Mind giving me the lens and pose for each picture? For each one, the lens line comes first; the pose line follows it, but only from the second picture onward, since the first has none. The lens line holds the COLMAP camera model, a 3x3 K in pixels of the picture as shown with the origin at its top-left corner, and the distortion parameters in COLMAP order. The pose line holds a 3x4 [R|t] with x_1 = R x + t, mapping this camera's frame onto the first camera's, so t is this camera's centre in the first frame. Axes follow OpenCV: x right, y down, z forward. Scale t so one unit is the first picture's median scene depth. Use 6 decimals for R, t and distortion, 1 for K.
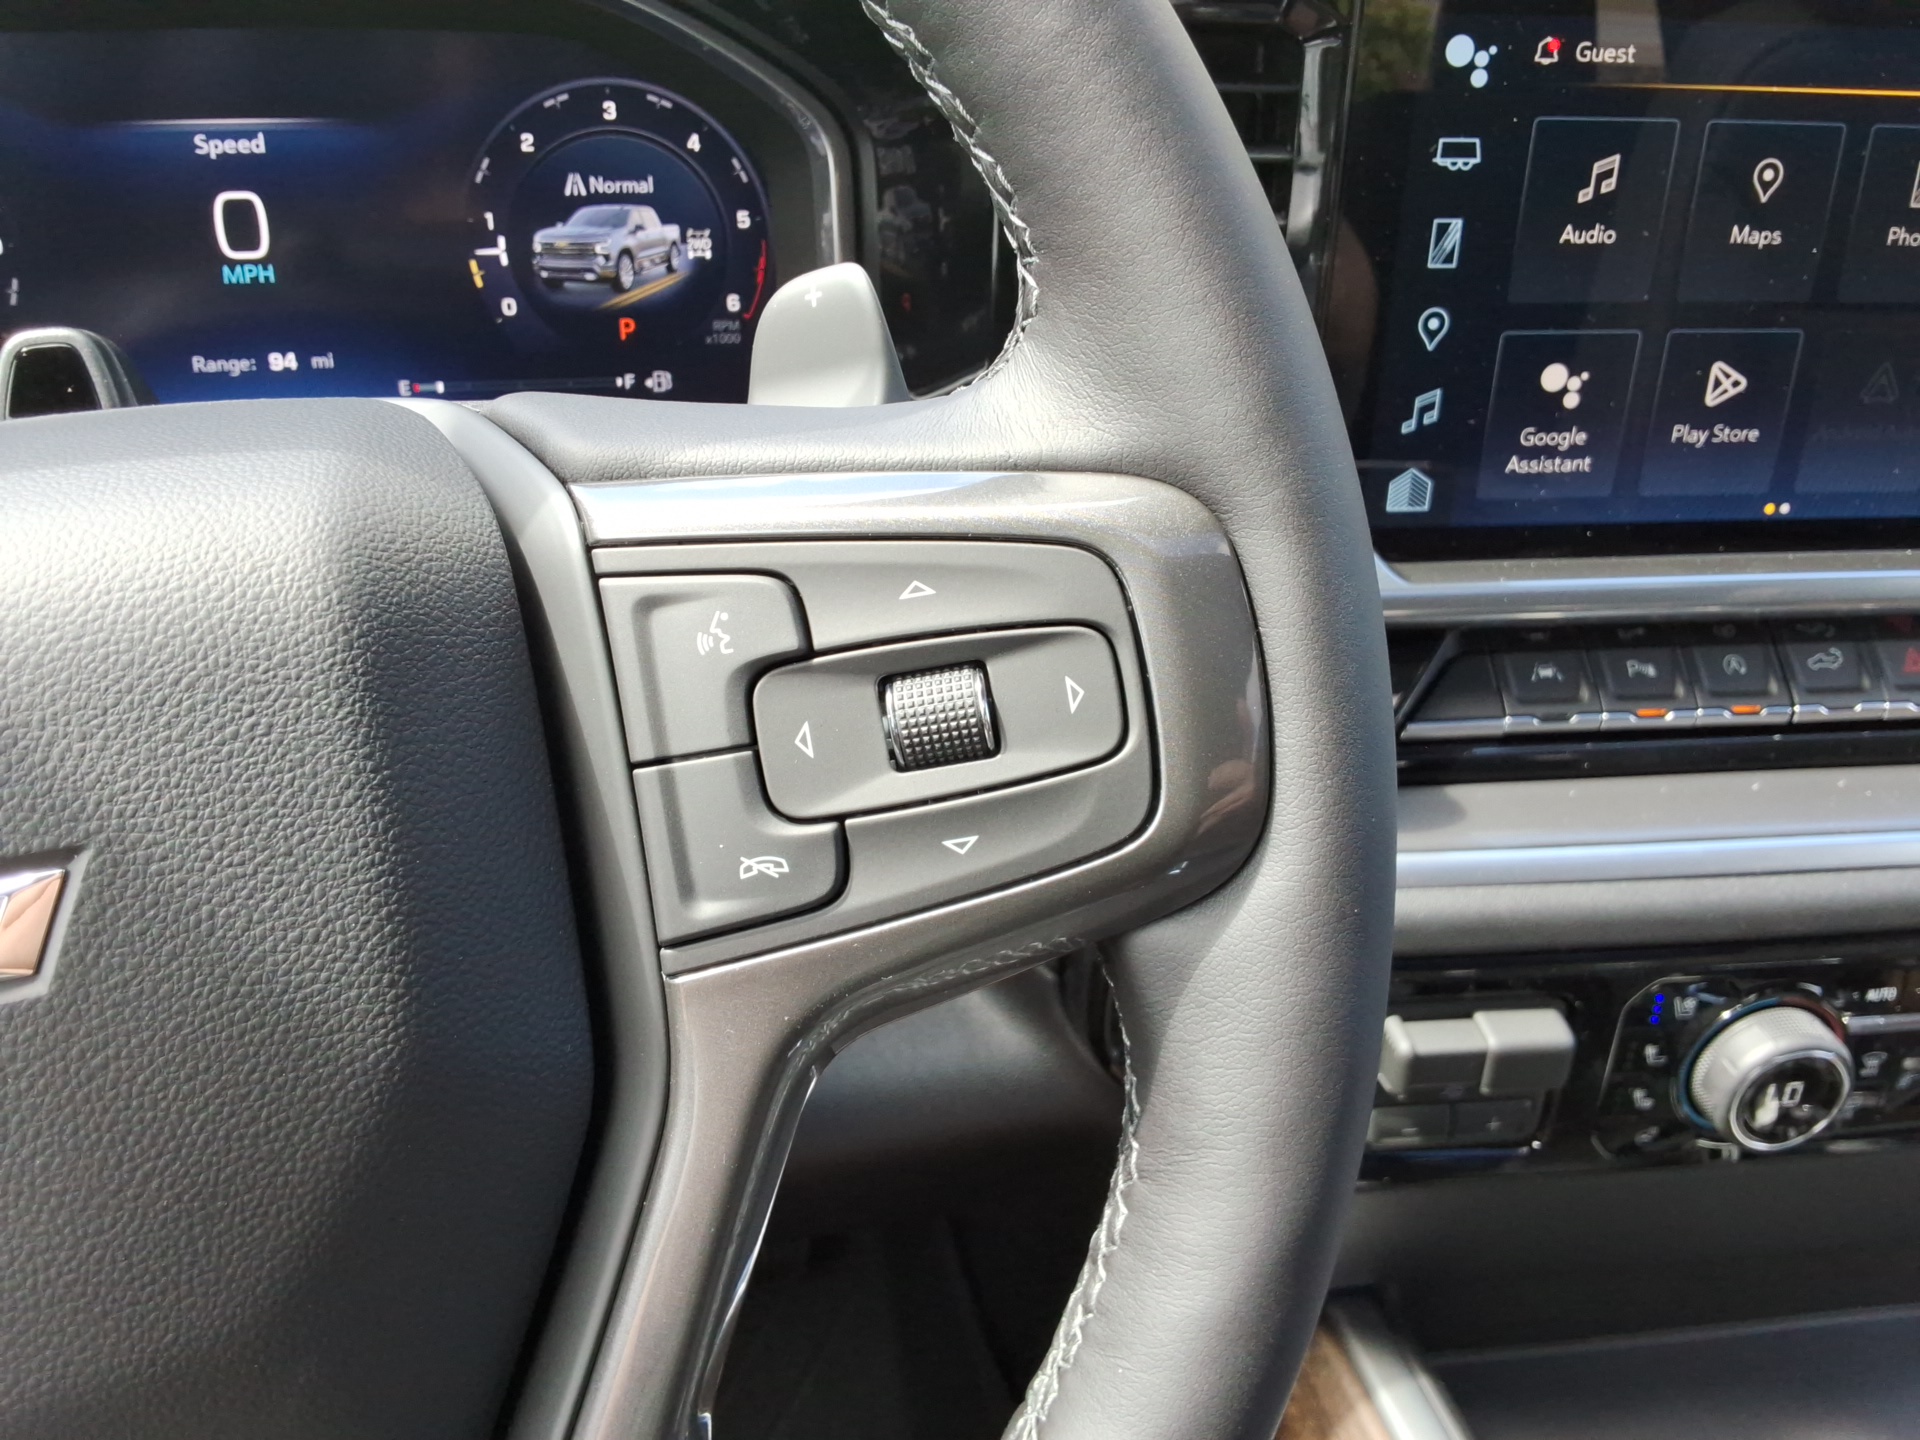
lens RADIAL K [[1558.2, 0, 960.0], [0, 1558.2, 720.0], [0, 0, 1]] dist [0.139133, -0.257987]
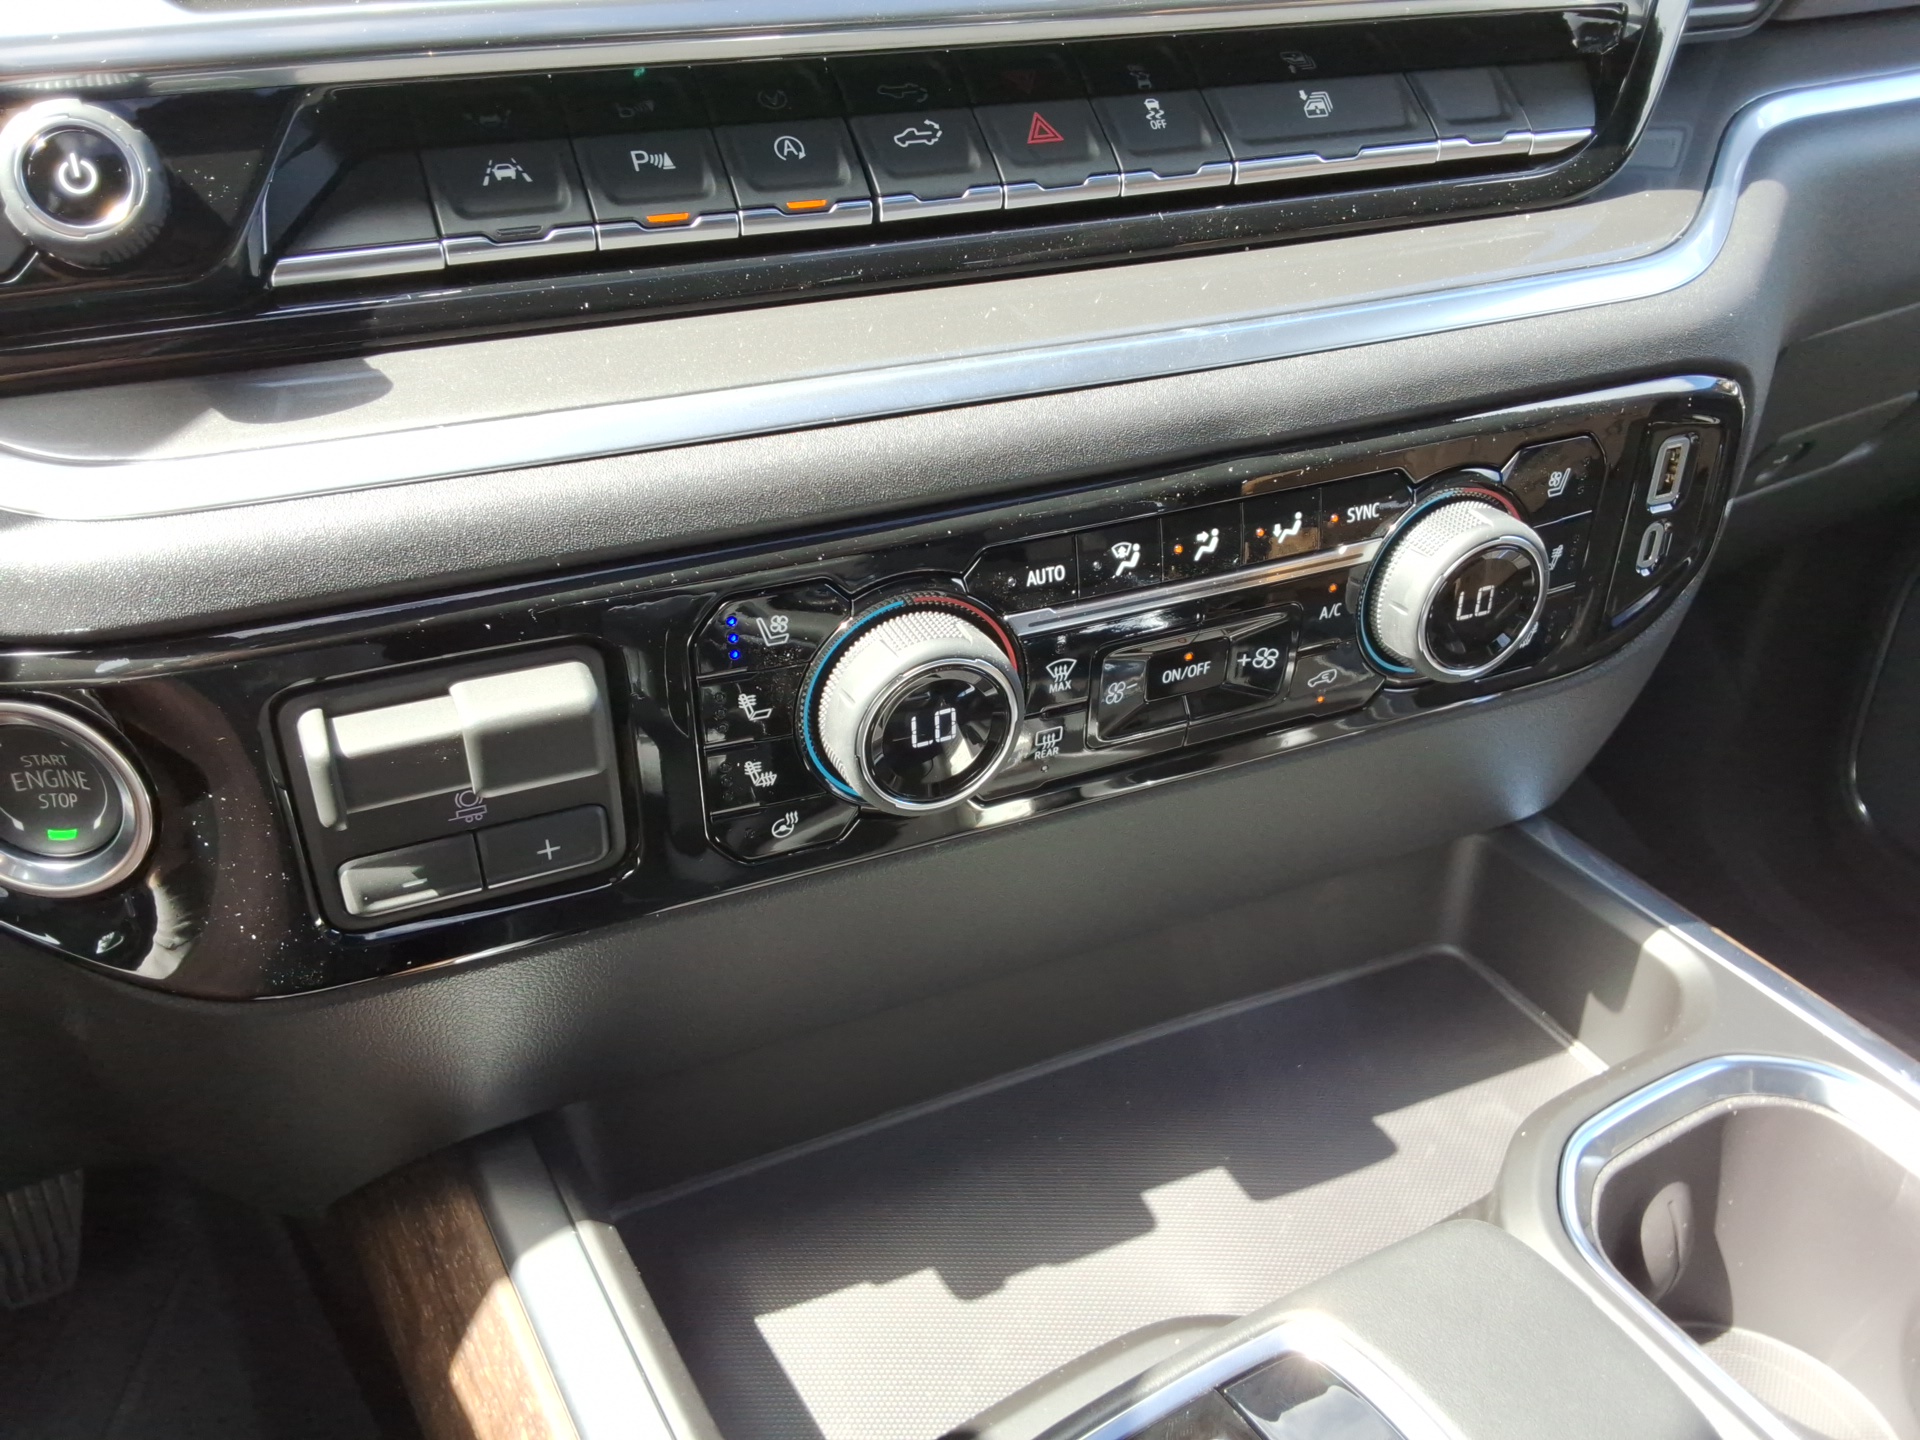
lens RADIAL K [[1538.8, 0, 986.2], [0, 1538.8, 718.8], [0, 0, 1]] dist [0.116938, -0.186173]
pose [[0.953311, -0.172101, 0.248150, 0.378179], [0.156337, 0.984290, 0.082045, 0.182064], [-0.258372, -0.039419, 0.965241, 0.318294]]
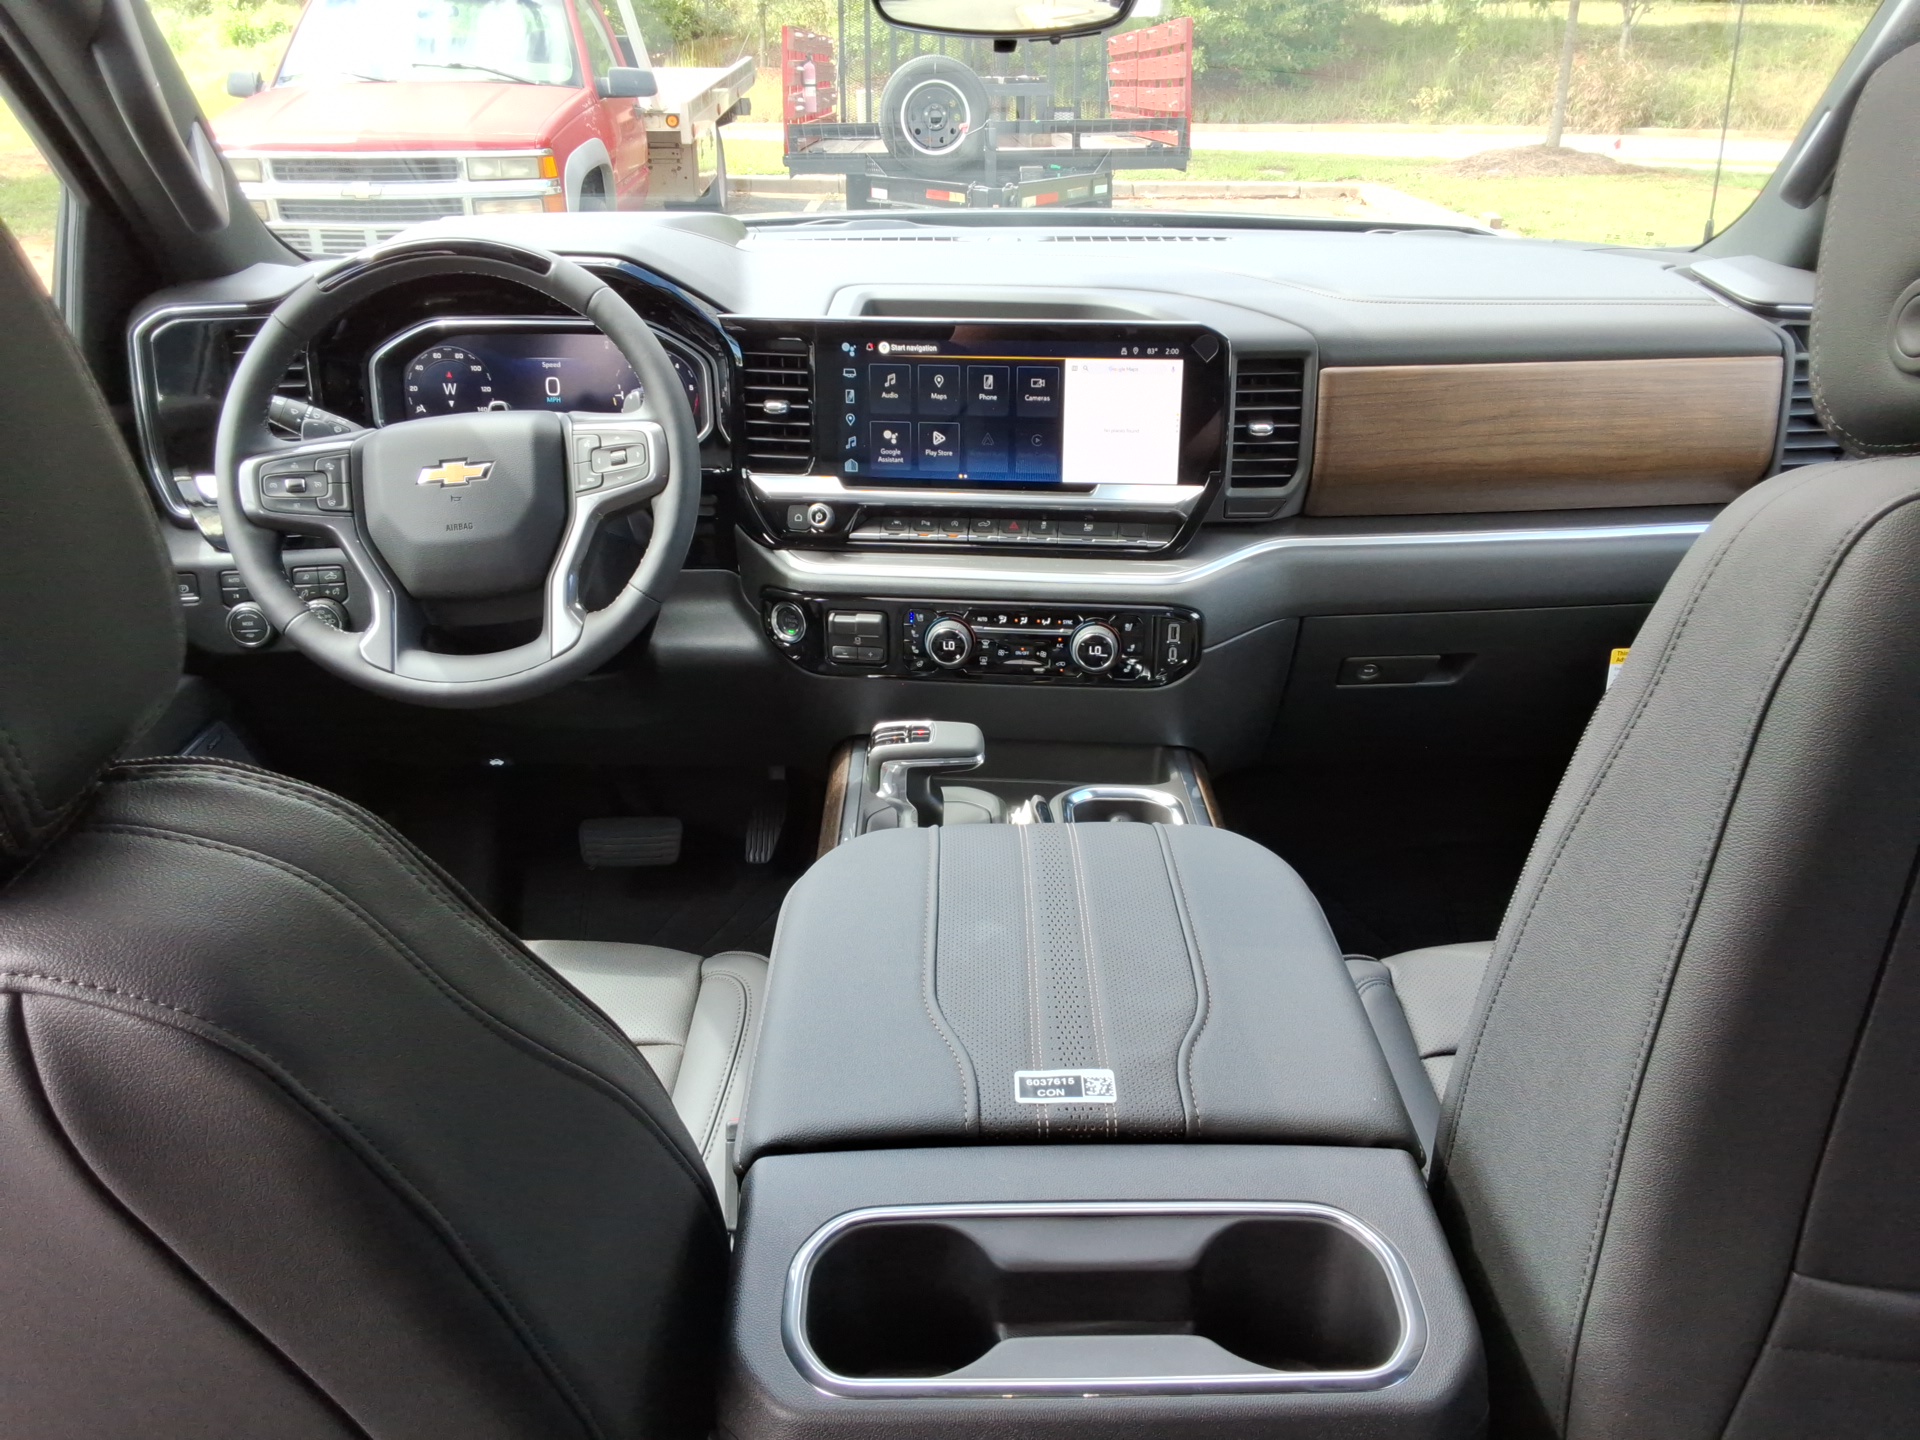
lens RADIAL K [[1538.8, 0, 986.2], [0, 1538.8, 718.8], [0, 0, 1]] dist [0.116938, -0.186173]
pose [[0.974675, 0.058859, -0.215743, 1.352943], [-0.083614, 0.990686, -0.107468, 0.756841], [0.207408, 0.122785, 0.970518, -2.202921]]
